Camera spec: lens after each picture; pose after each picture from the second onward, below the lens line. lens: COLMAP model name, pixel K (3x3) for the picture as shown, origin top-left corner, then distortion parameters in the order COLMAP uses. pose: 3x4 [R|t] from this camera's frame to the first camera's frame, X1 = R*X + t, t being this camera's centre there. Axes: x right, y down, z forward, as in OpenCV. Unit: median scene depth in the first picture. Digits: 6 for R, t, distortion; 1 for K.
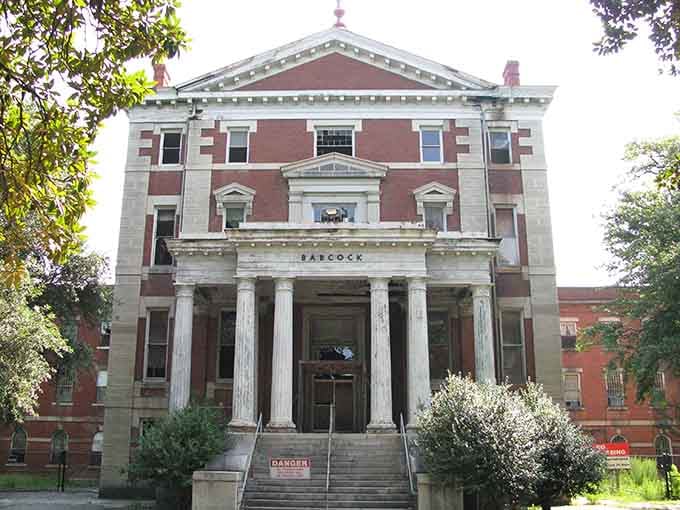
lens RADIAL K [[684.5, 0, 340.0], [0, 684.5, 255.0], [0, 0, 1]] dist [-0.189268, -0.000174]
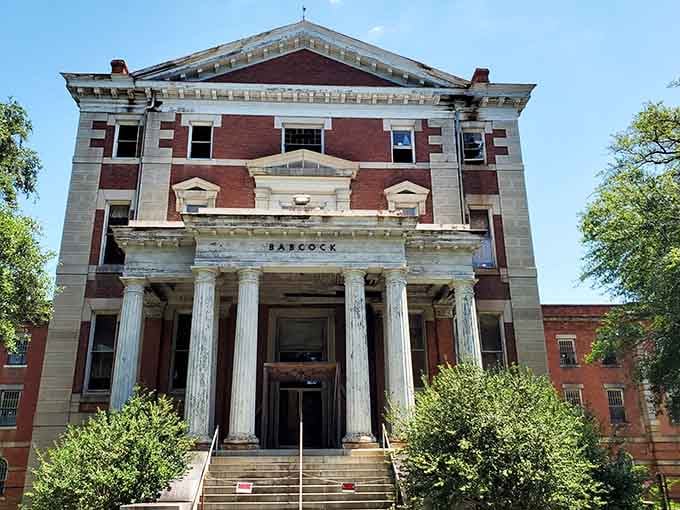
lens RADIAL K [[583.6, 0, 340.0], [0, 583.6, 255.0], [0, 0, 1]] dist [0.122636, -0.381156]
pose [[0.997345, 0.010019, 0.072126, -0.014921], [-0.005142, 0.997706, -0.067498, 0.053707], [-0.072637, 0.066948, 0.995109, 0.185136]]
